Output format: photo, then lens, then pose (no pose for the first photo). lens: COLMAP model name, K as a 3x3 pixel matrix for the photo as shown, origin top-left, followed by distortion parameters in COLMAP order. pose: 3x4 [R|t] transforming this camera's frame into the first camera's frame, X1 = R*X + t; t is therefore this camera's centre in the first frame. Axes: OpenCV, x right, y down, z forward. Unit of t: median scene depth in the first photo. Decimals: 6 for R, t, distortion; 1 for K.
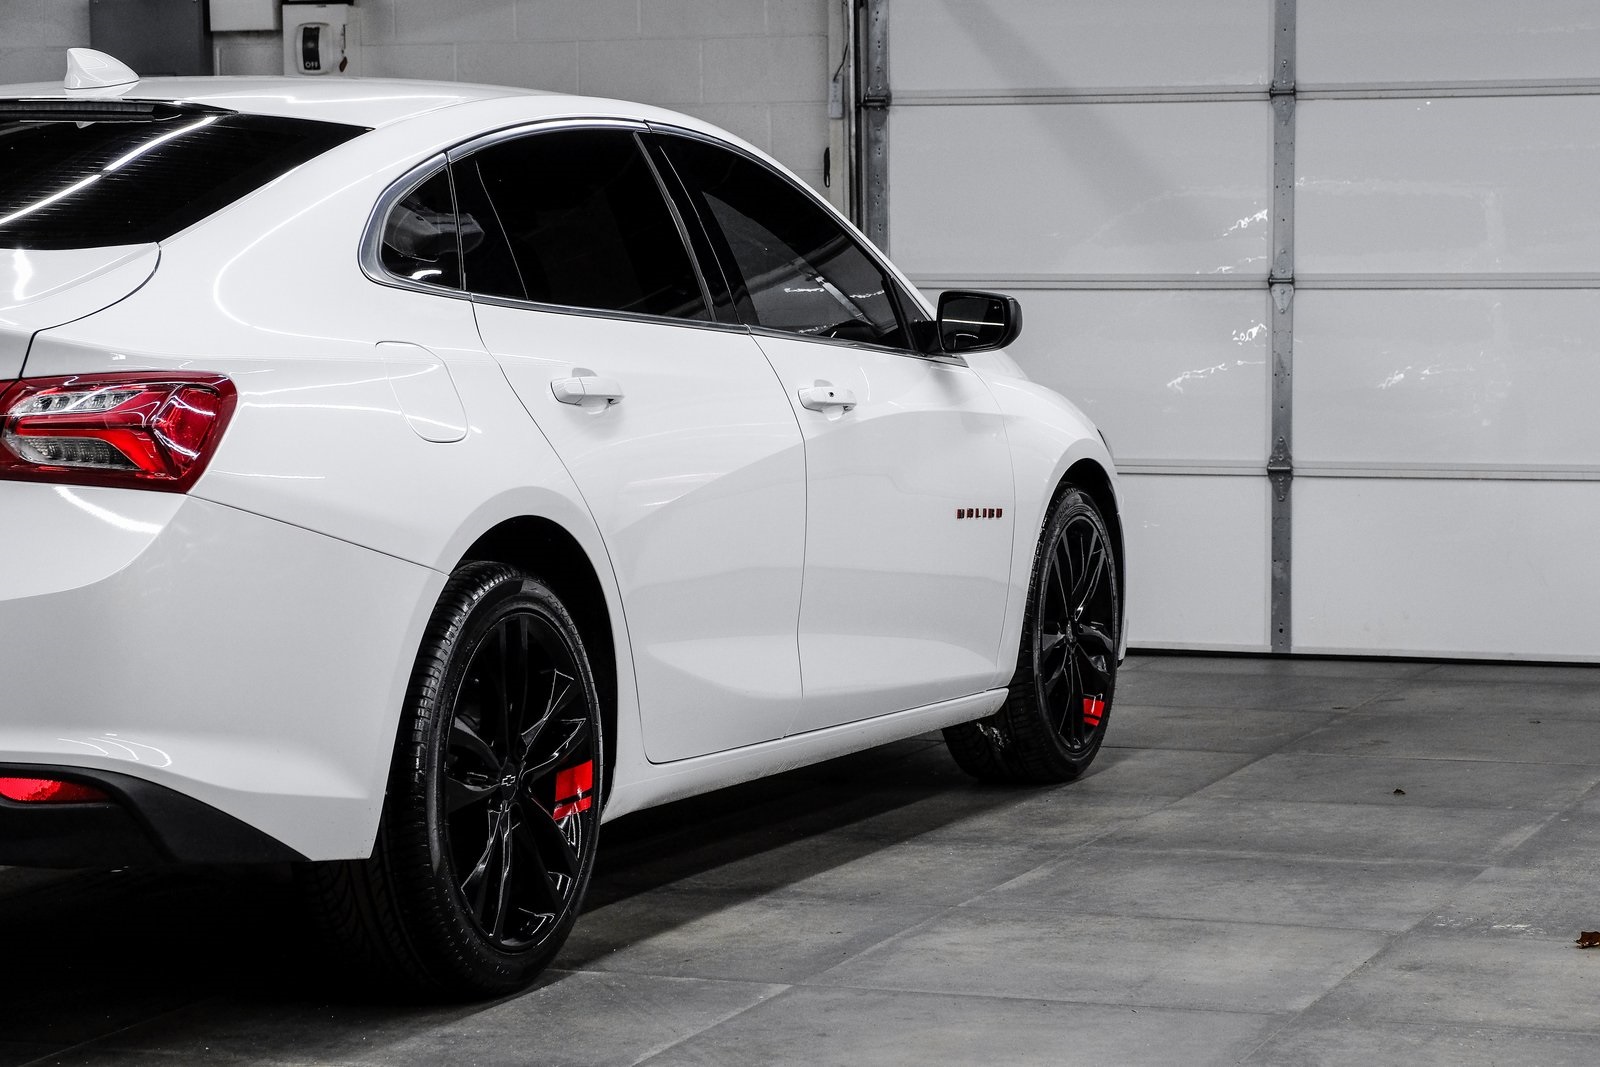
lens RADIAL K [[4102.8, 0, 770.8], [0, 4102.8, 684.8], [0, 0, 1]] dist [0.101036, 0.000000]
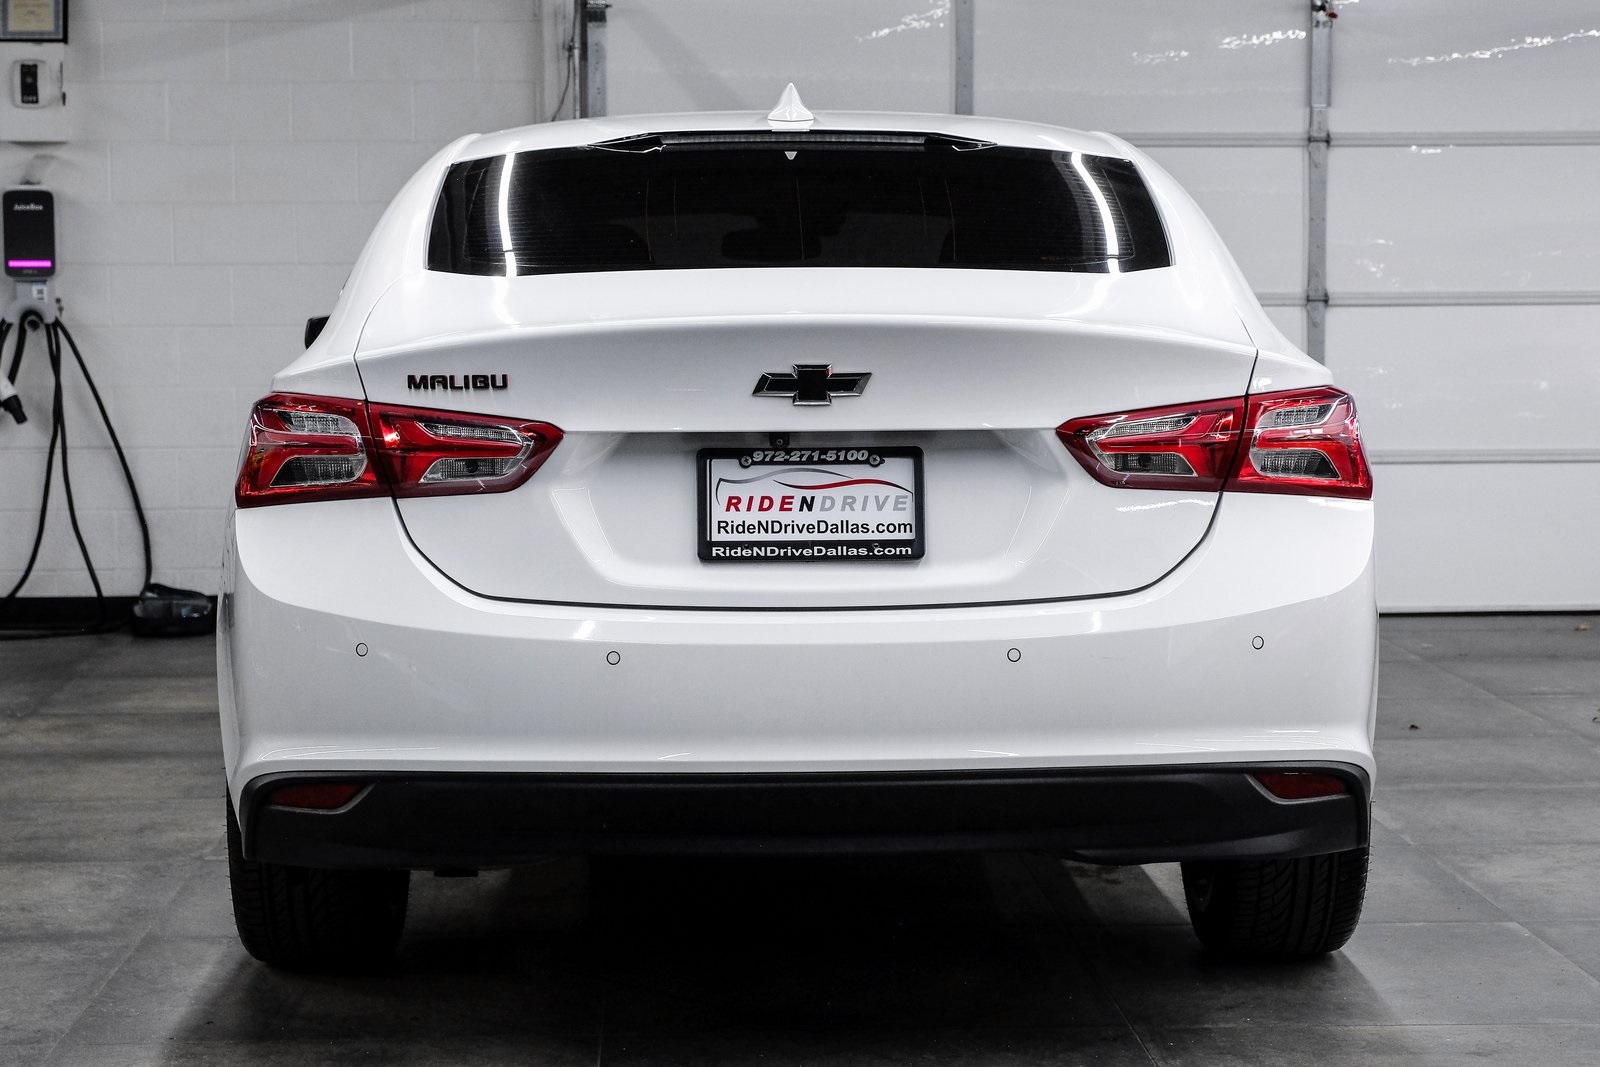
lens RADIAL K [[3483.5, 0, 799.3], [0, 3483.5, 533.9], [0, 0, 1]] dist [-0.016853, 0.000000]
pose [[0.910377, -0.032281, 0.412519, -0.398594], [0.044920, 0.998770, -0.020975, -0.015631], [-0.411334, 0.037625, 0.910708, 0.146786]]
